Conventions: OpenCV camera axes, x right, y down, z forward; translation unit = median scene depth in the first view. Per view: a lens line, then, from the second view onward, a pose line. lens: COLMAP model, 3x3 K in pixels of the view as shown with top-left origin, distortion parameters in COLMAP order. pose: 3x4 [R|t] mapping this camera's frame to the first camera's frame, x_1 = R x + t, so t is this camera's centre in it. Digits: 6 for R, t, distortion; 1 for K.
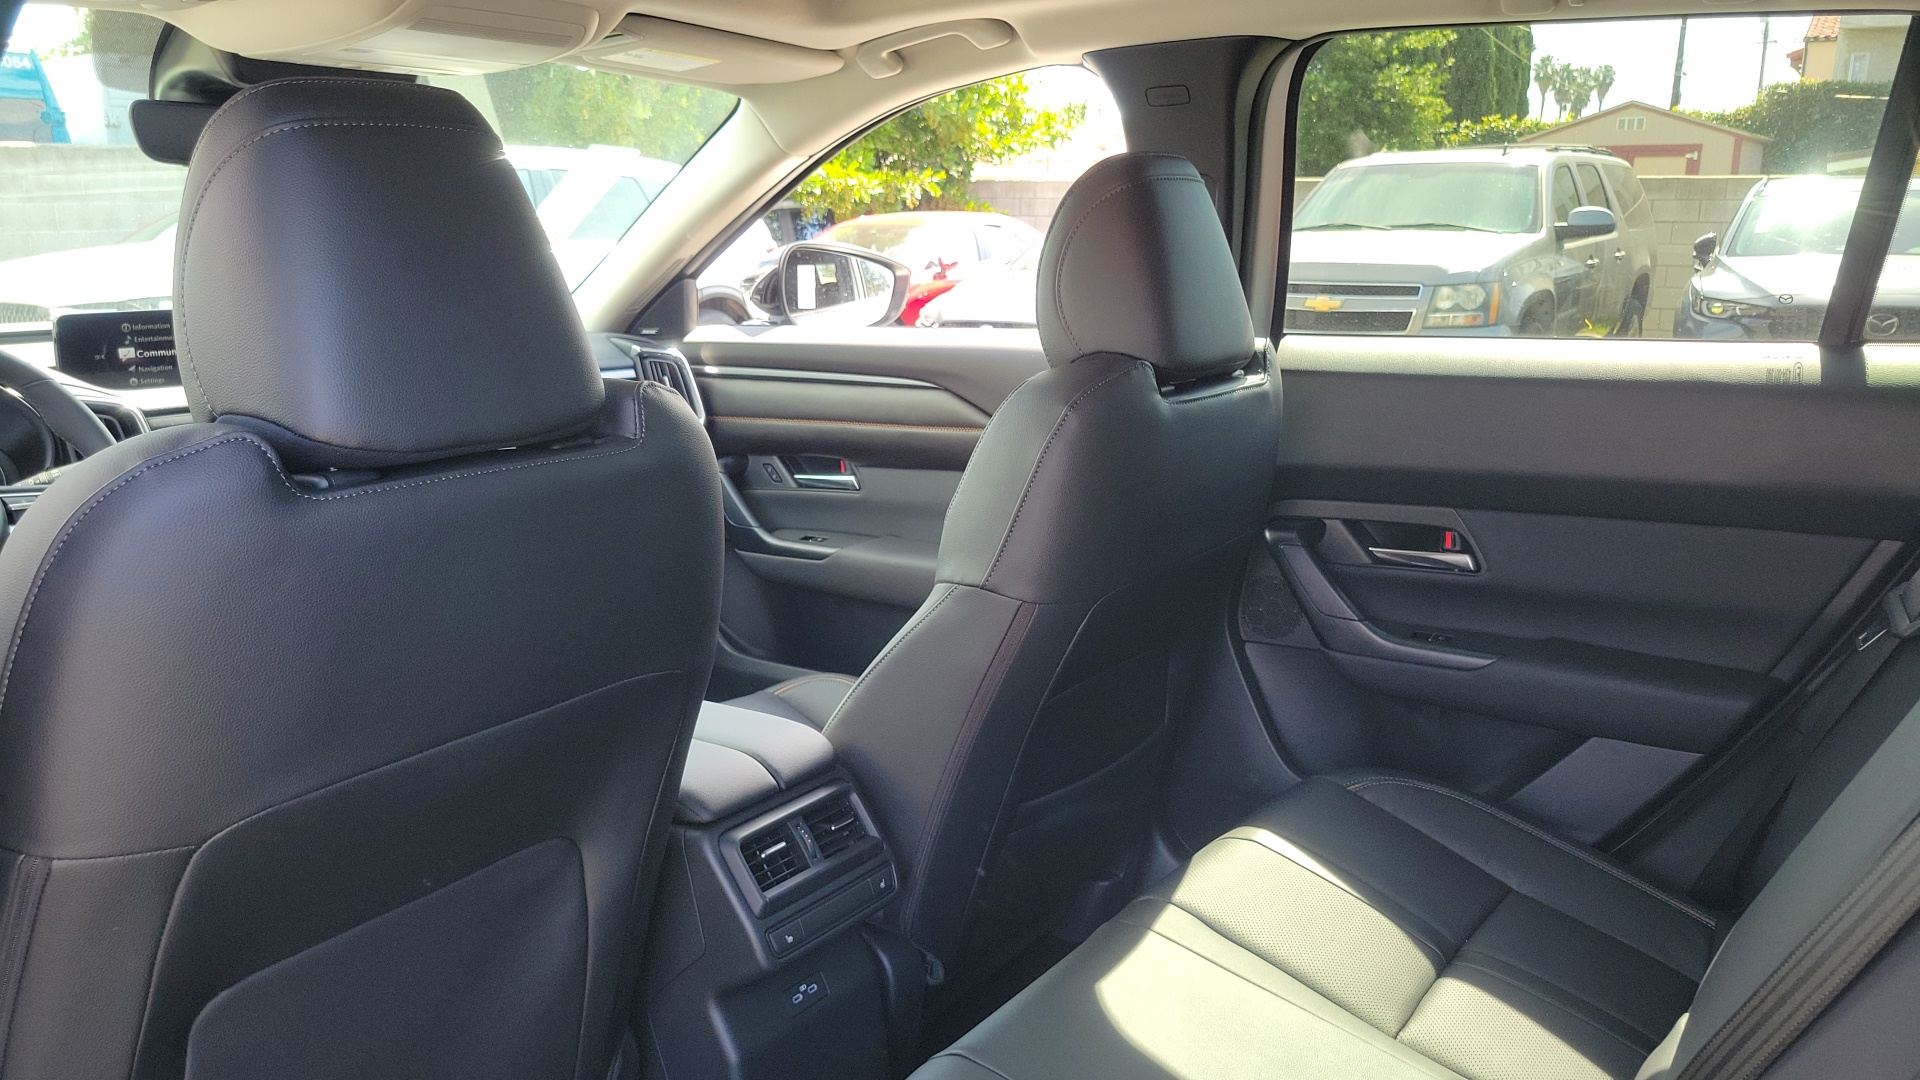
lens RADIAL K [[1464.1, 0, 960.0], [0, 1464.1, 540.0], [0, 0, 1]] dist [0.035624, -0.006658]
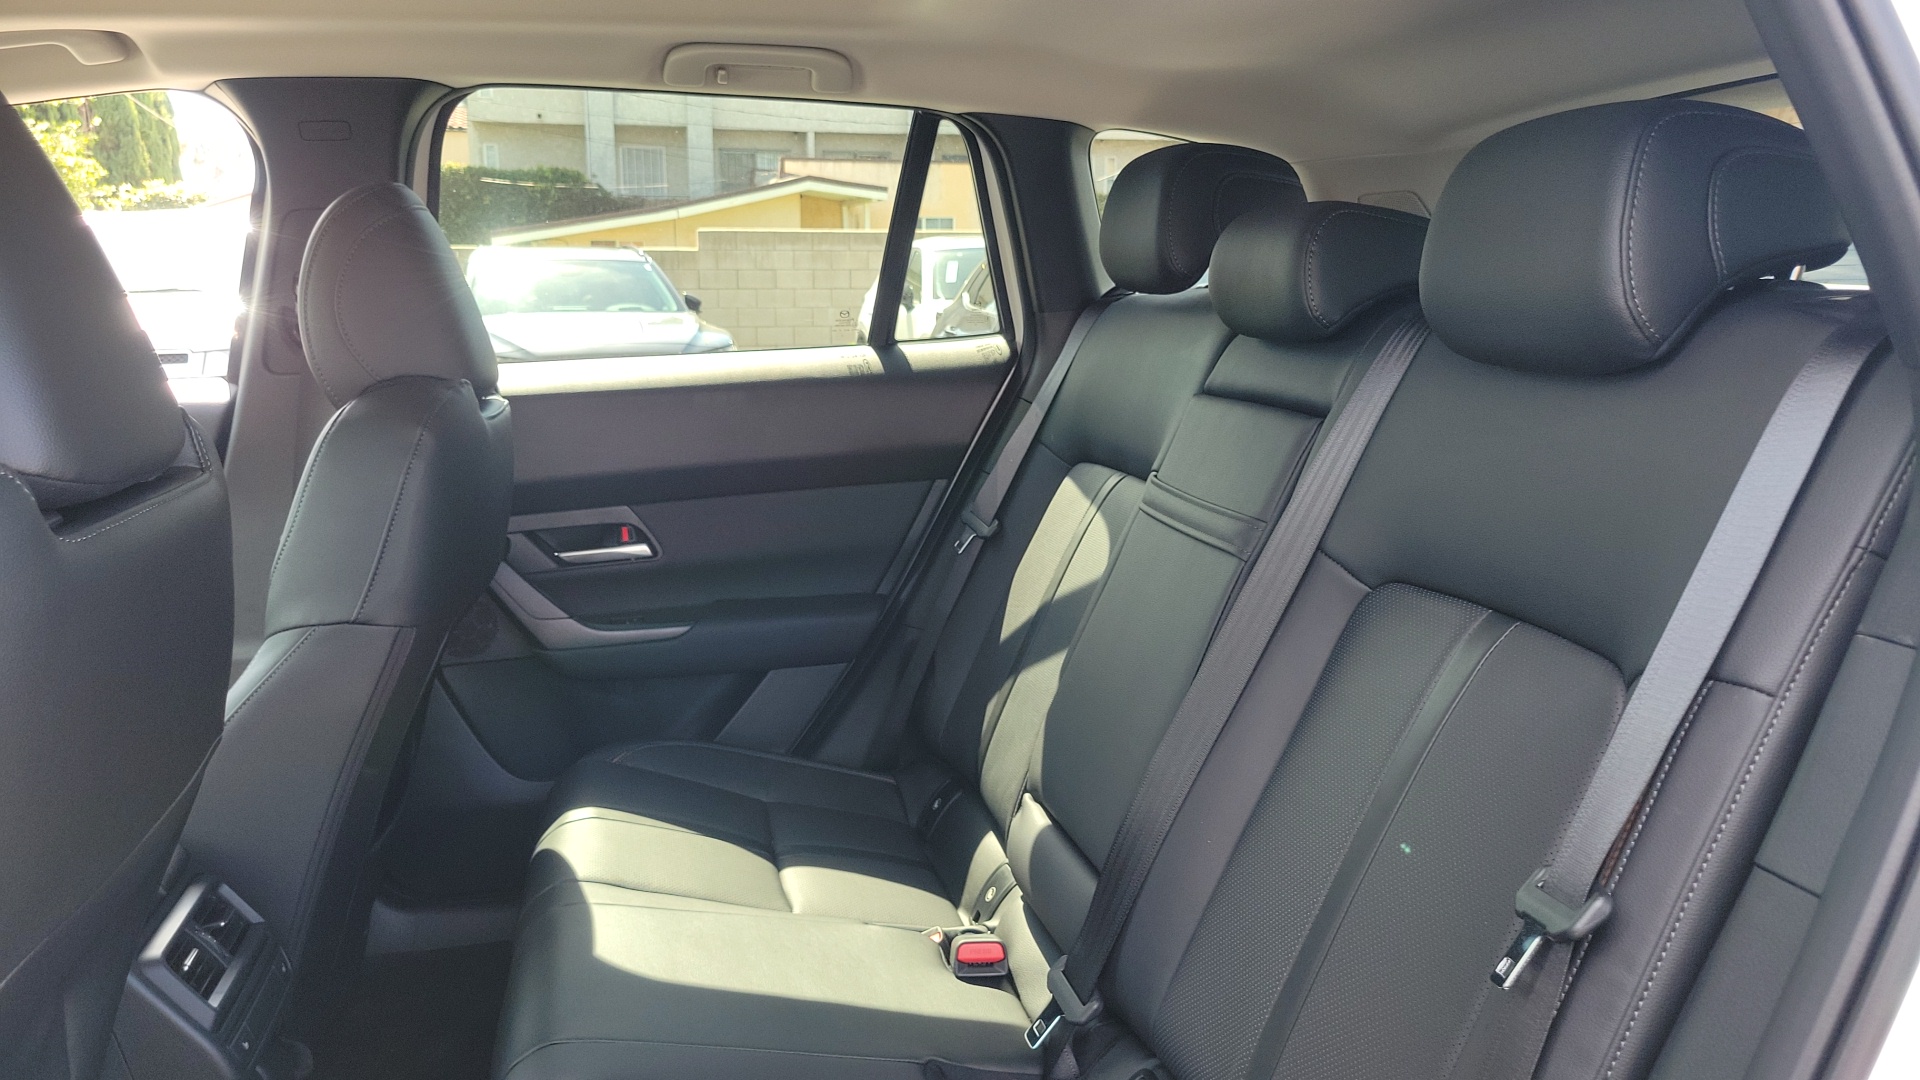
lens RADIAL K [[1465.2, 0, 956.8], [0, 1465.2, 534.7], [0, 0, 1]] dist [0.042607, -0.033485]
pose [[0.662526, -0.136849, 0.736432, -0.330043], [0.173909, 0.984406, 0.026473, 0.014731], [-0.728570, 0.110533, 0.675994, 0.038251]]
